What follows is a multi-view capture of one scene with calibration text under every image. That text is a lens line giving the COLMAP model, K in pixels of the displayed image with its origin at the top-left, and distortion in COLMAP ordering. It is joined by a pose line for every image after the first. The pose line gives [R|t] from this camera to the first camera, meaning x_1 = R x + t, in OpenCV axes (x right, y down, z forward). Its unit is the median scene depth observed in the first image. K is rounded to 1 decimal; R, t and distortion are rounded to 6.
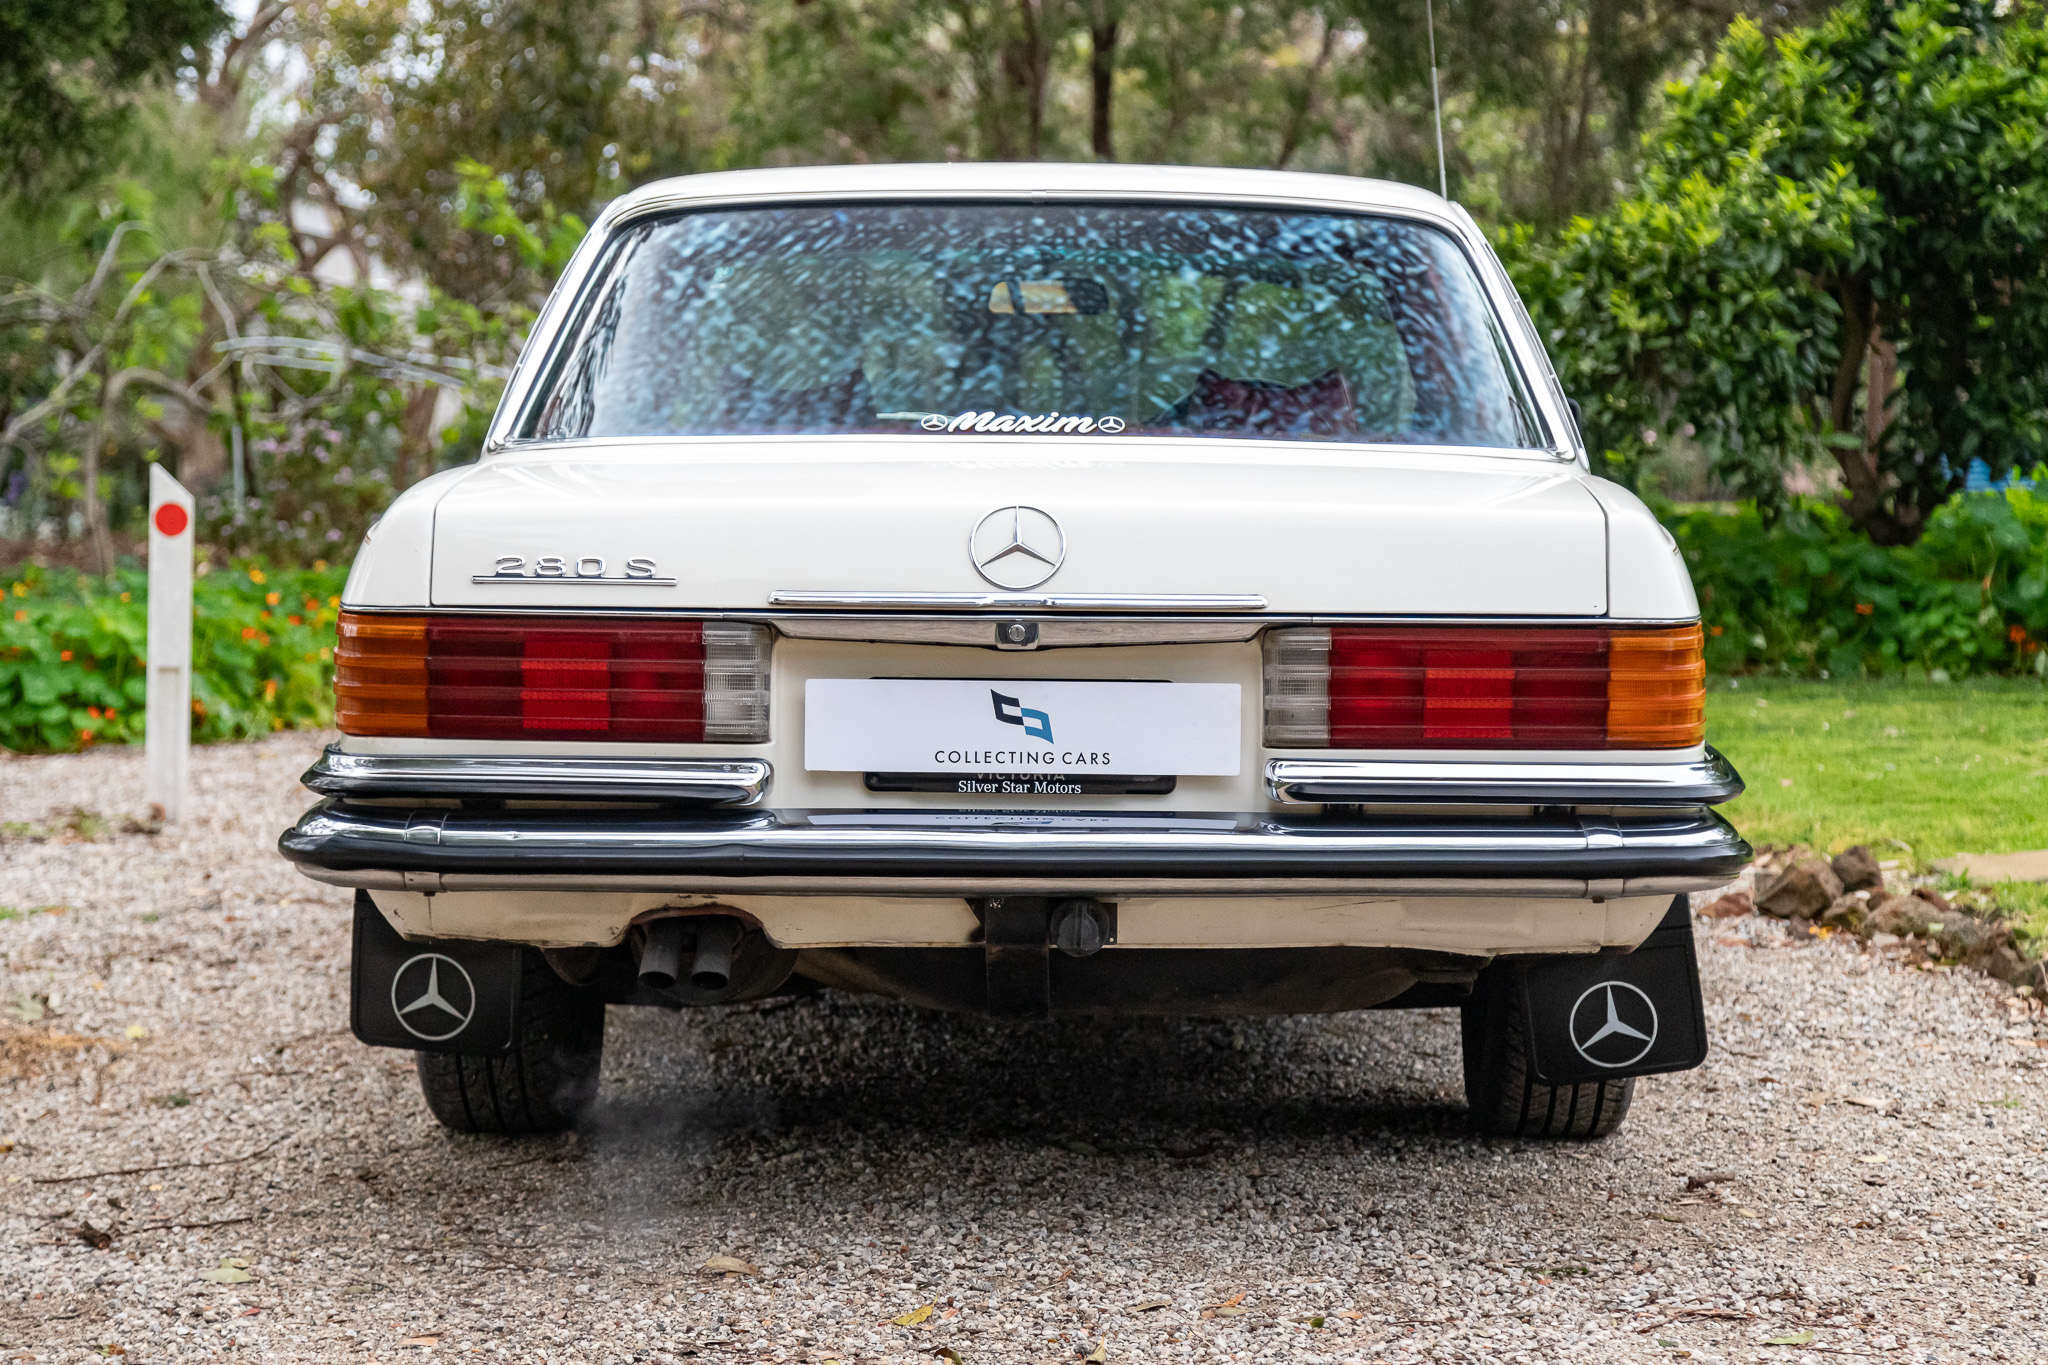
lens RADIAL K [[4747.6, 0, 1032.4], [0, 4747.6, 734.6], [0, 0, 1]] dist [0.065556, 0.000000]
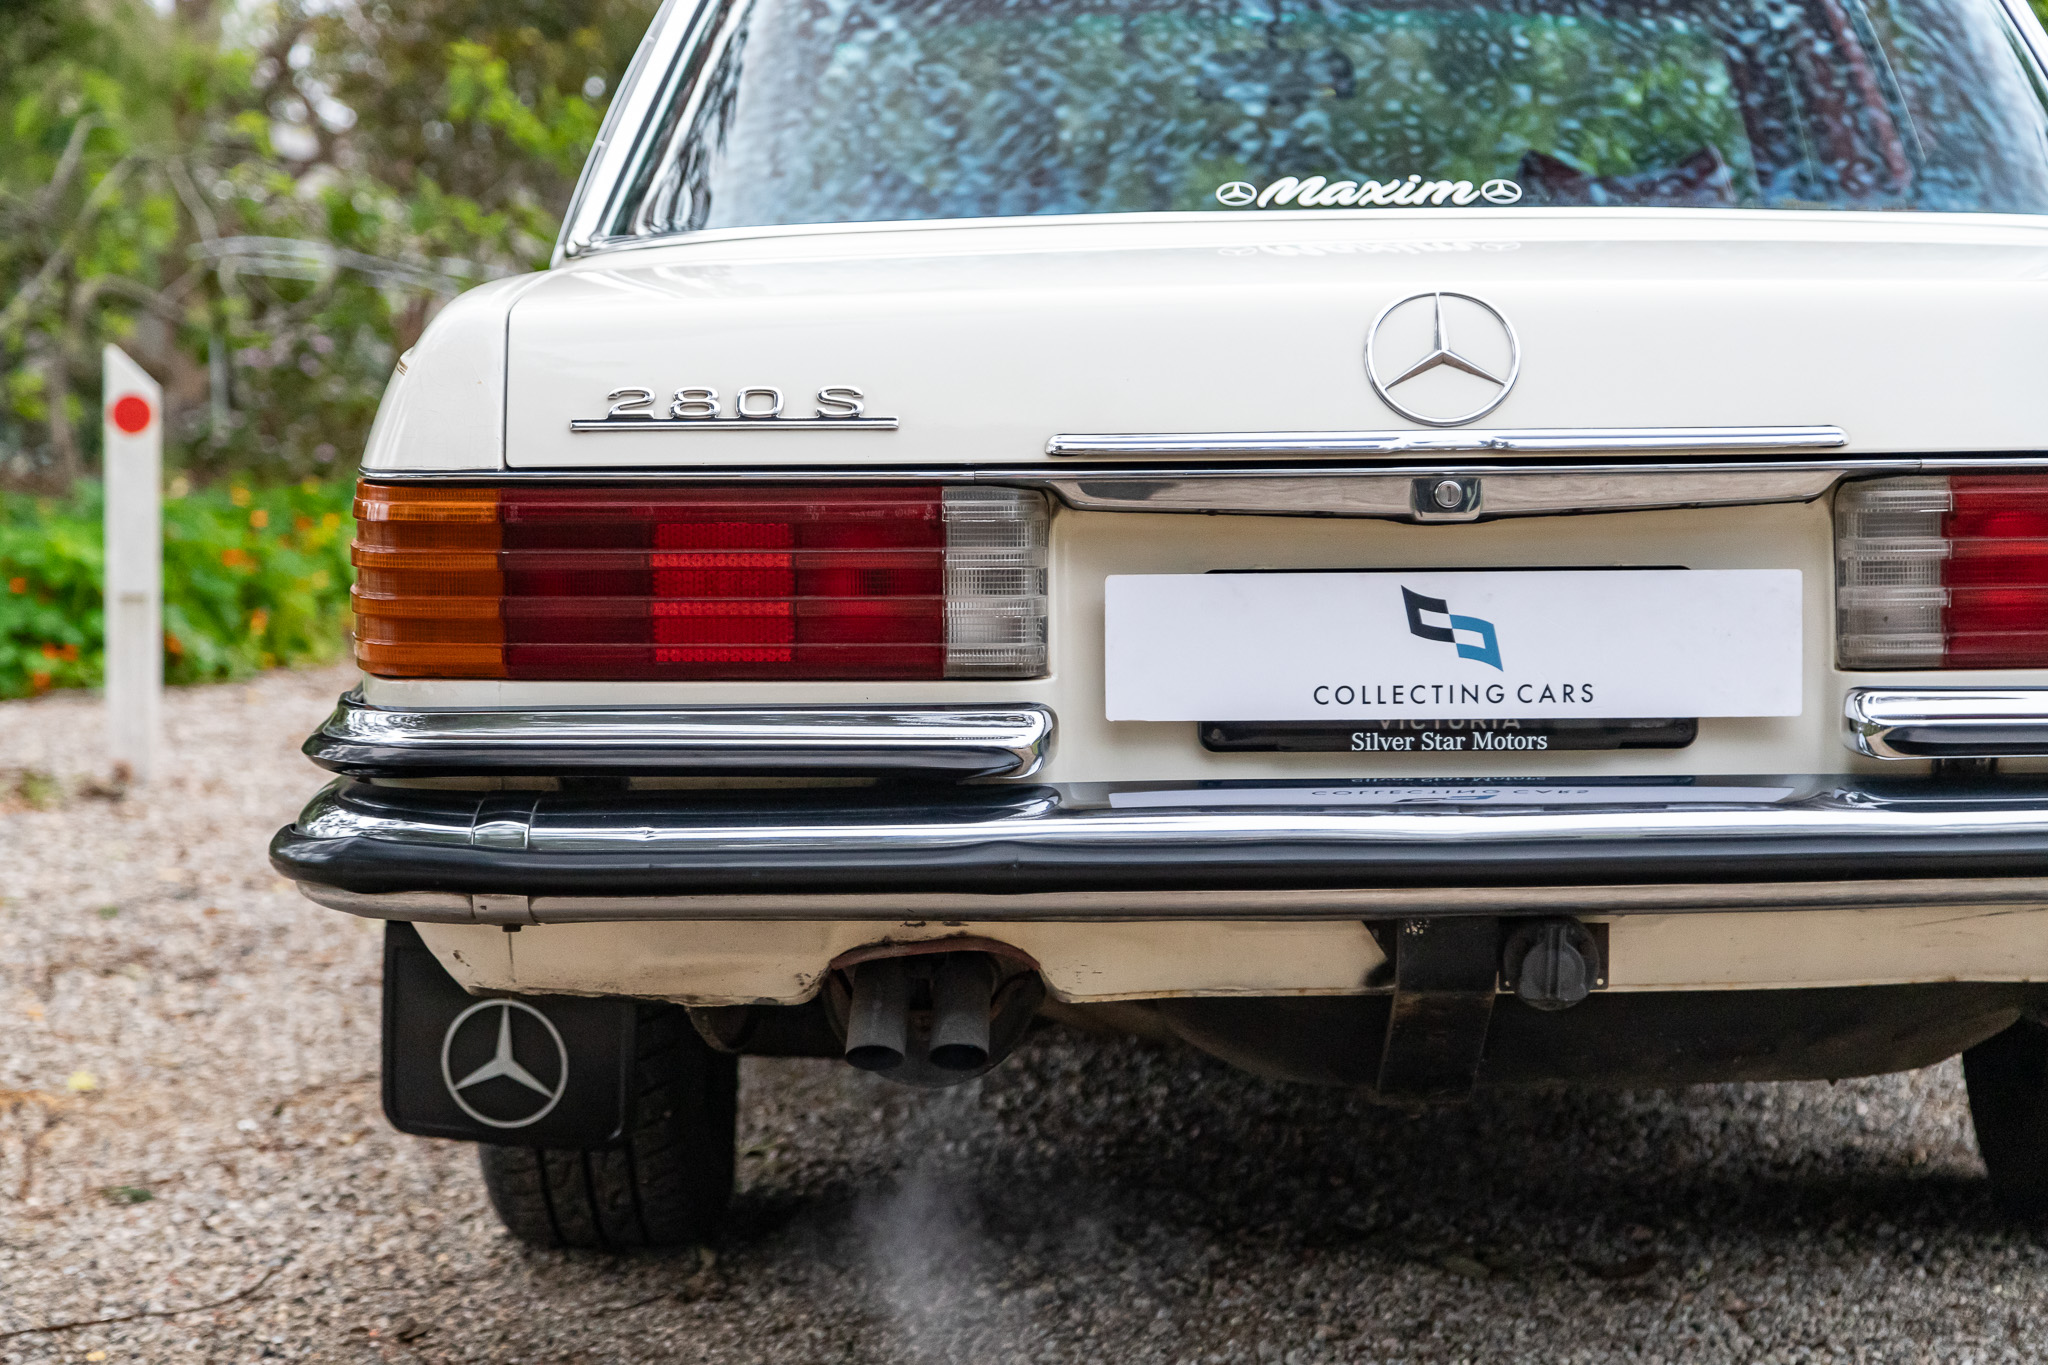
lens RADIAL K [[4747.6, 0, 1022.9], [0, 4747.6, 674.4], [0, 0, 1]] dist [0.065556, 0.000000]
pose [[0.999817, -0.019138, 0.000271, -0.050839], [0.019137, 0.999811, 0.003505, -0.000857], [-0.000338, -0.003499, 0.999994, 0.321286]]
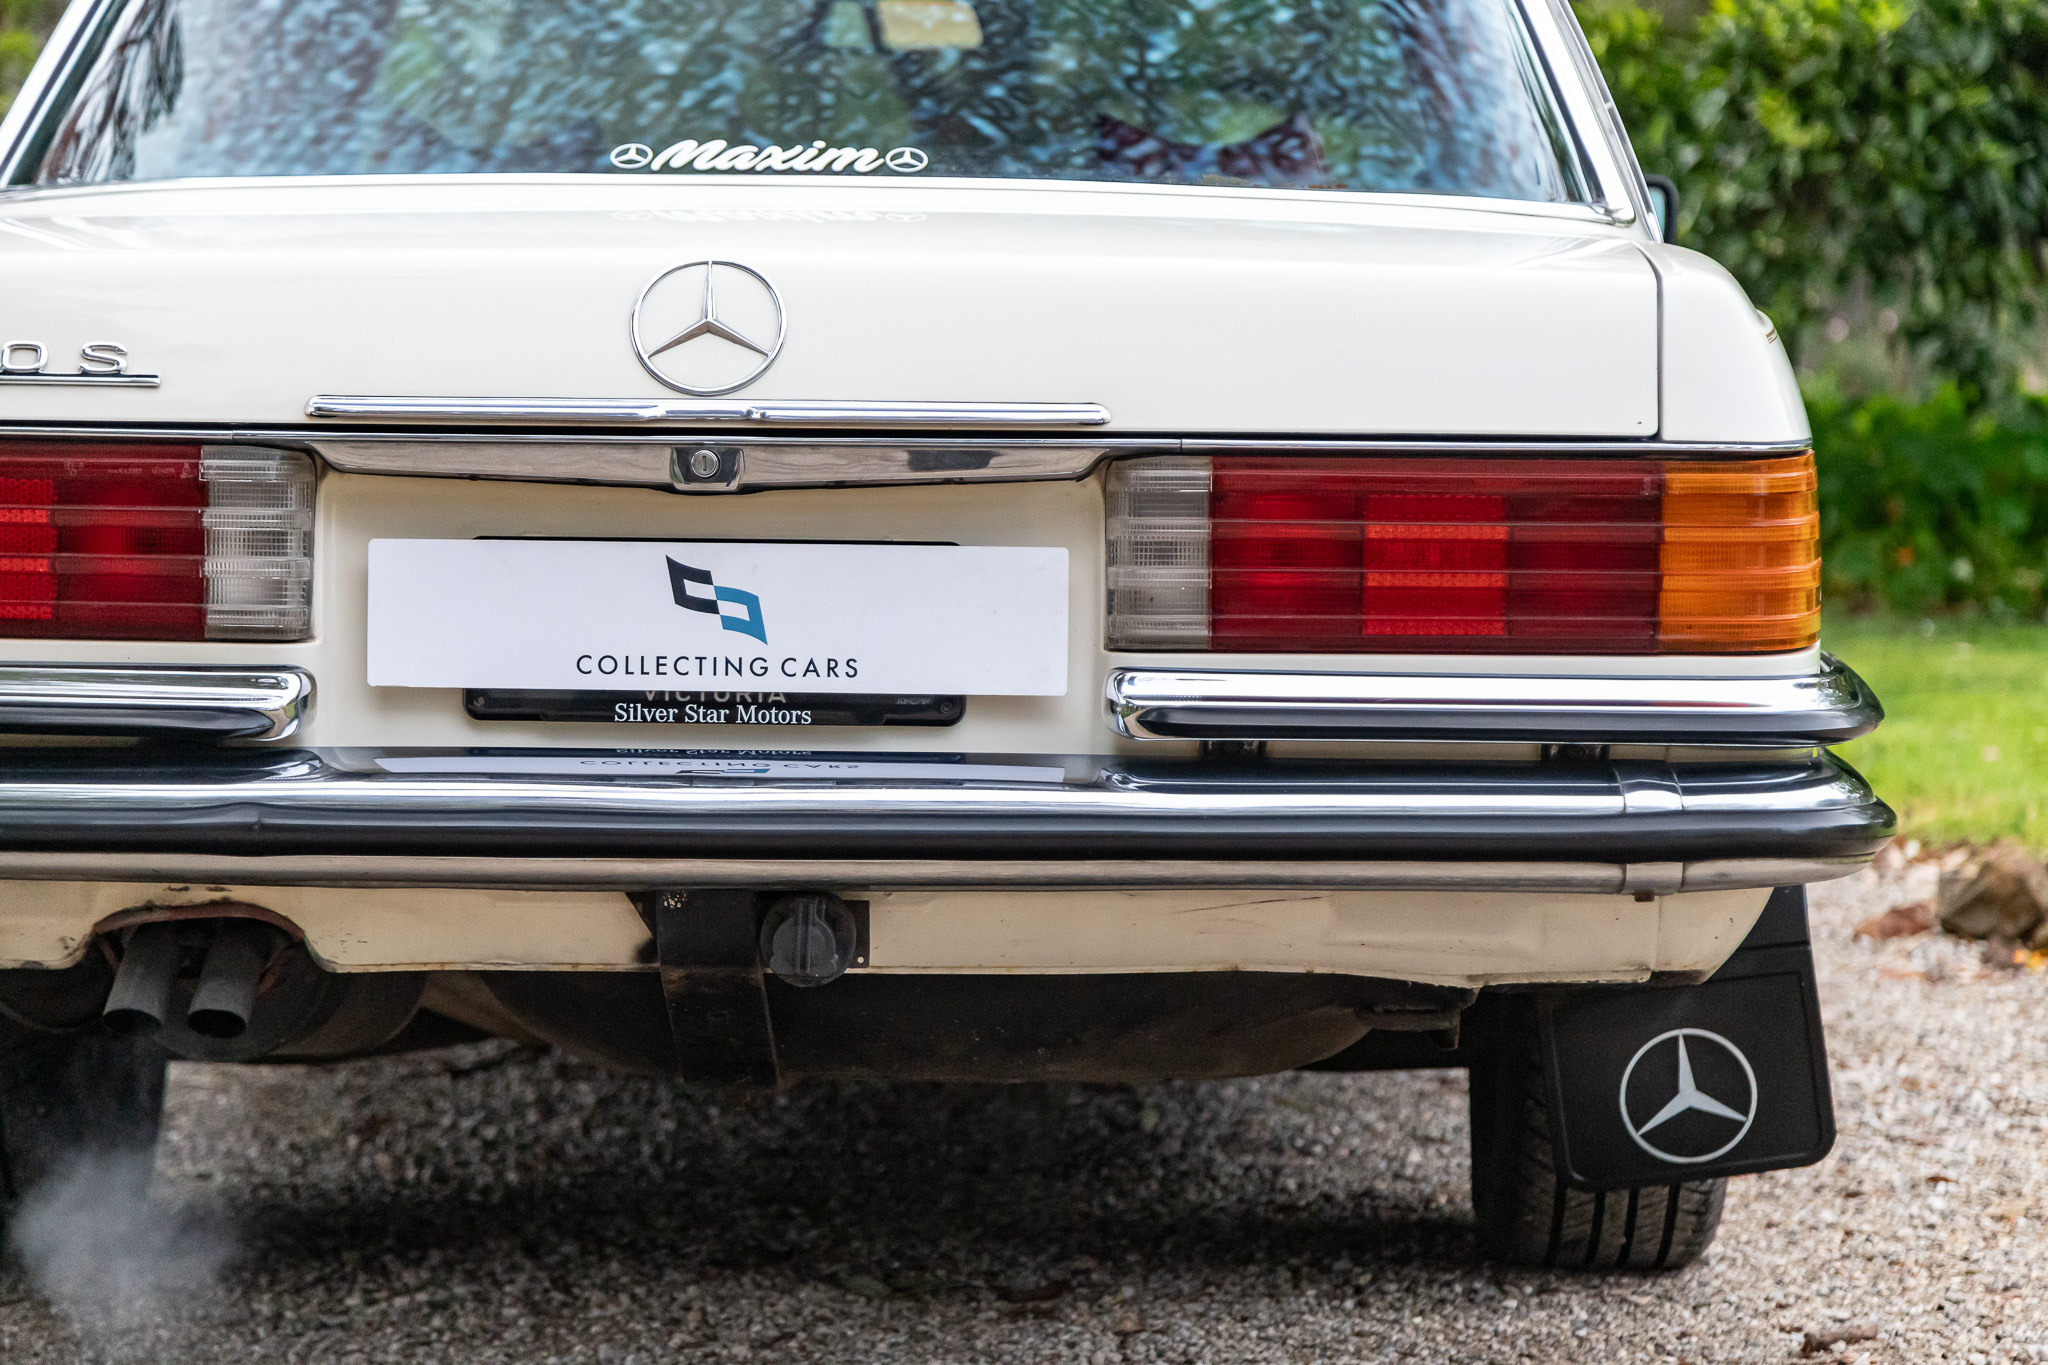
lens RADIAL K [[5949.7, 0, 1027.1], [0, 5949.7, 680.1], [0, 0, 1]] dist [0.005242, 0.000000]
pose [[0.999964, 0.002023, -0.008275, 0.038620], [-0.002082, 0.999972, -0.007158, 0.010513], [0.008260, 0.007175, 0.999940, 0.191502]]
